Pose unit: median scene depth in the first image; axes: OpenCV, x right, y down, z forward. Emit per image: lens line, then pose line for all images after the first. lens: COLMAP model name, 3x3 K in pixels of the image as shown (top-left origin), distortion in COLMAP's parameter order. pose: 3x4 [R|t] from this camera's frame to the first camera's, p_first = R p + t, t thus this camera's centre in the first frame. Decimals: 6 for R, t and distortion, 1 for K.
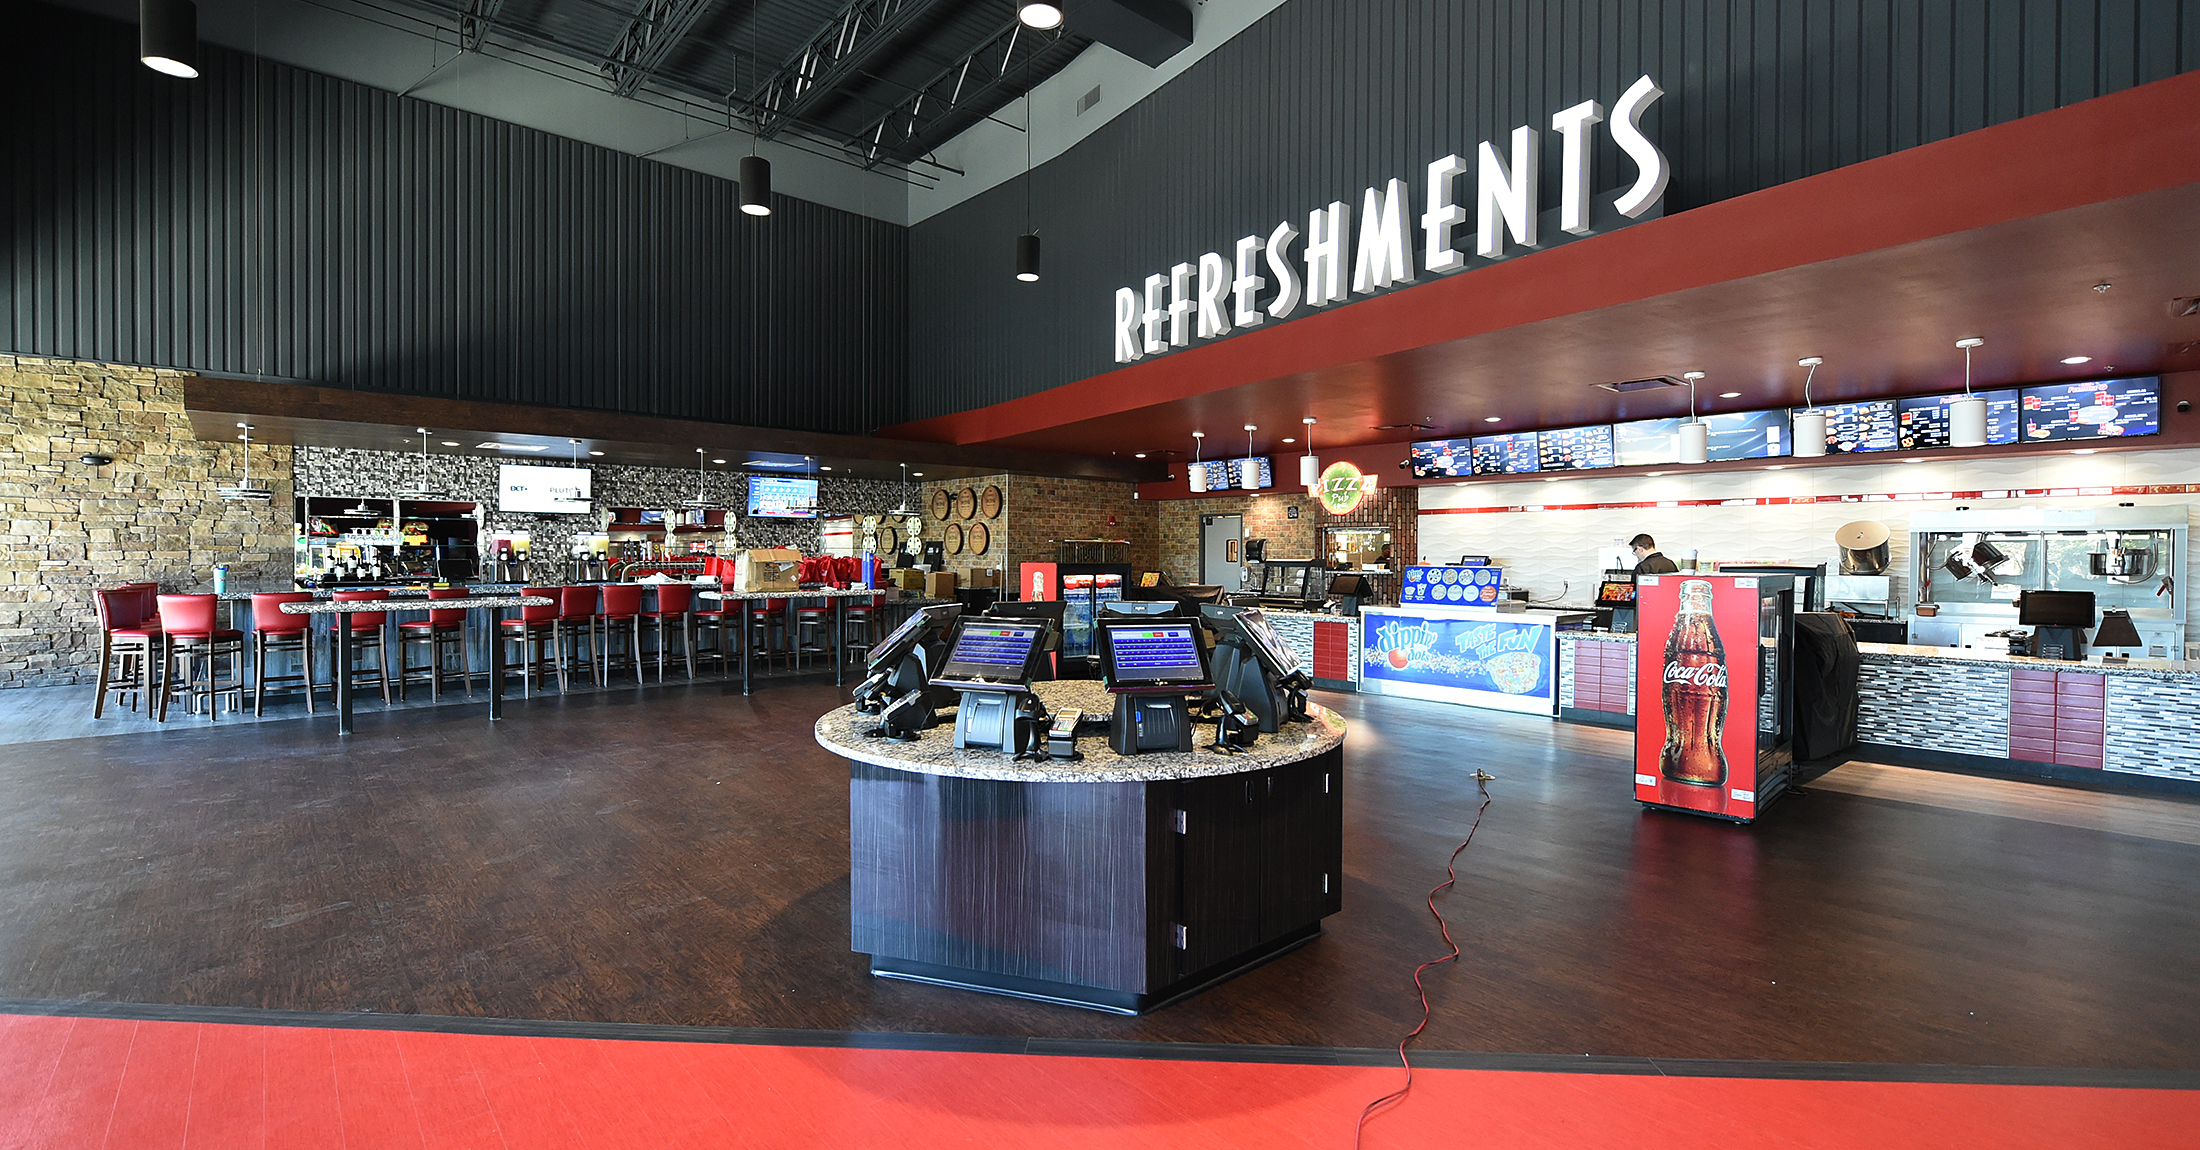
lens RADIAL K [[949.2, 0, 1101.9], [0, 949.2, 573.6], [0, 0, 1]] dist [-0.025169, -0.000082]
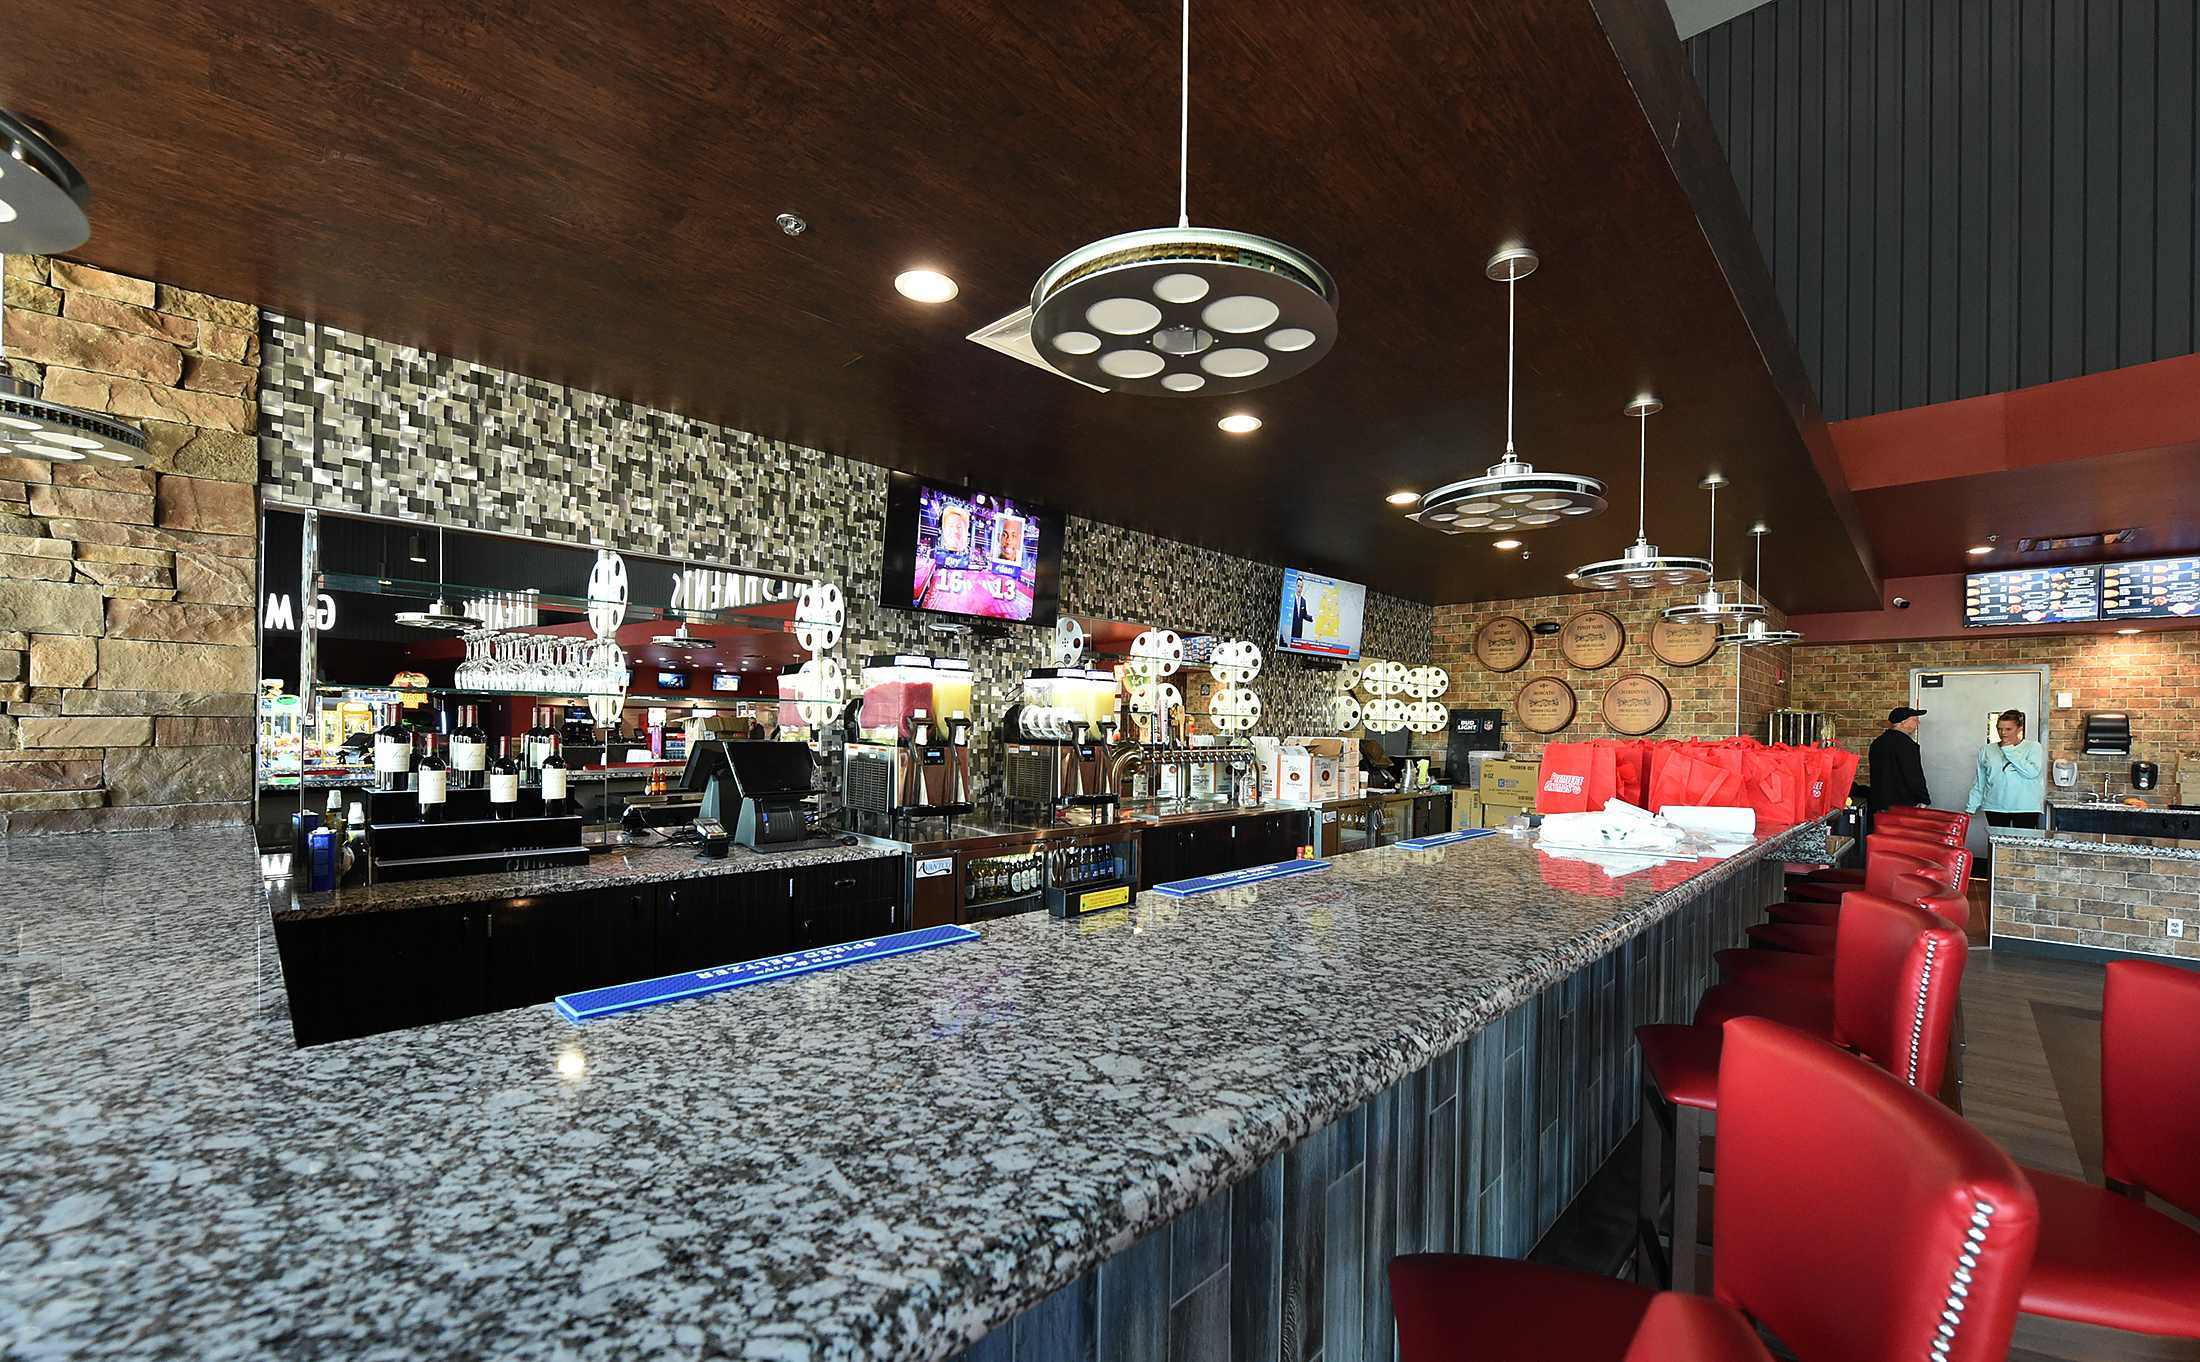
lens RADIAL K [[856.5, 0, 1043.6], [0, 856.5, 725.3], [0, 0, 1]] dist [-0.001817, -0.000207]
pose [[0.999249, 0.011737, 0.036936, -0.599279], [-0.011033, 0.999755, -0.019201, -0.016178], [-0.037152, 0.018779, 0.999133, 0.688027]]
